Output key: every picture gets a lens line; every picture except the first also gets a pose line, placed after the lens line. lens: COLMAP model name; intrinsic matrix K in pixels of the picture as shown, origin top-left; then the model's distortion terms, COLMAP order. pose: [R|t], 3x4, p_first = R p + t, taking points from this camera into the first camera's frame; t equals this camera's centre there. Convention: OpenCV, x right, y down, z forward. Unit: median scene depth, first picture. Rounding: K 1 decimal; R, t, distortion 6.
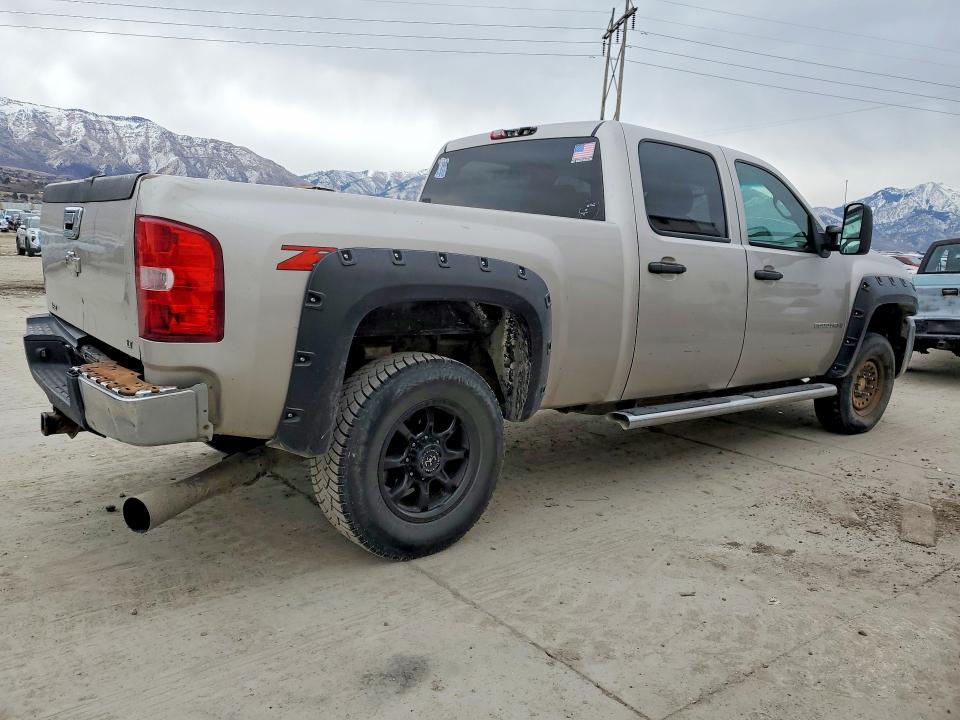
lens RADIAL K [[726.5, 0, 480.0], [0, 726.5, 360.0], [0, 0, 1]] dist [0.011882, -0.002104]
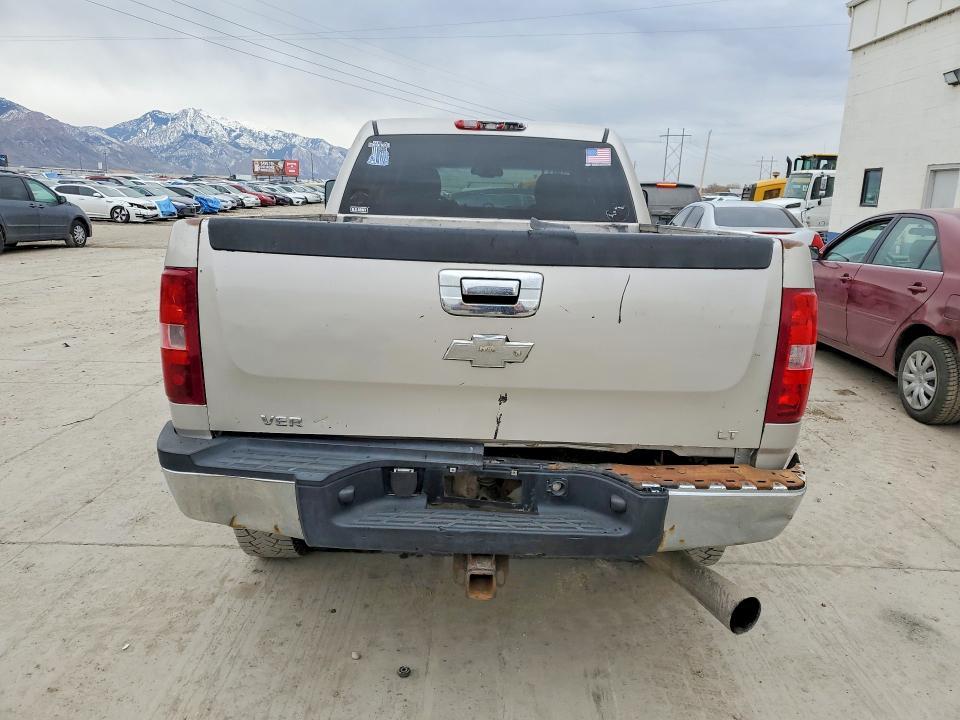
lens RADIAL K [[726.5, 0, 480.0], [0, 726.5, 360.0], [0, 0, 1]] dist [0.011882, -0.002104]
pose [[0.641002, -0.193520, 0.742743, -0.834391], [0.118178, 0.981038, 0.153618, -0.177441], [-0.758387, -0.010693, 0.651717, 0.428788]]
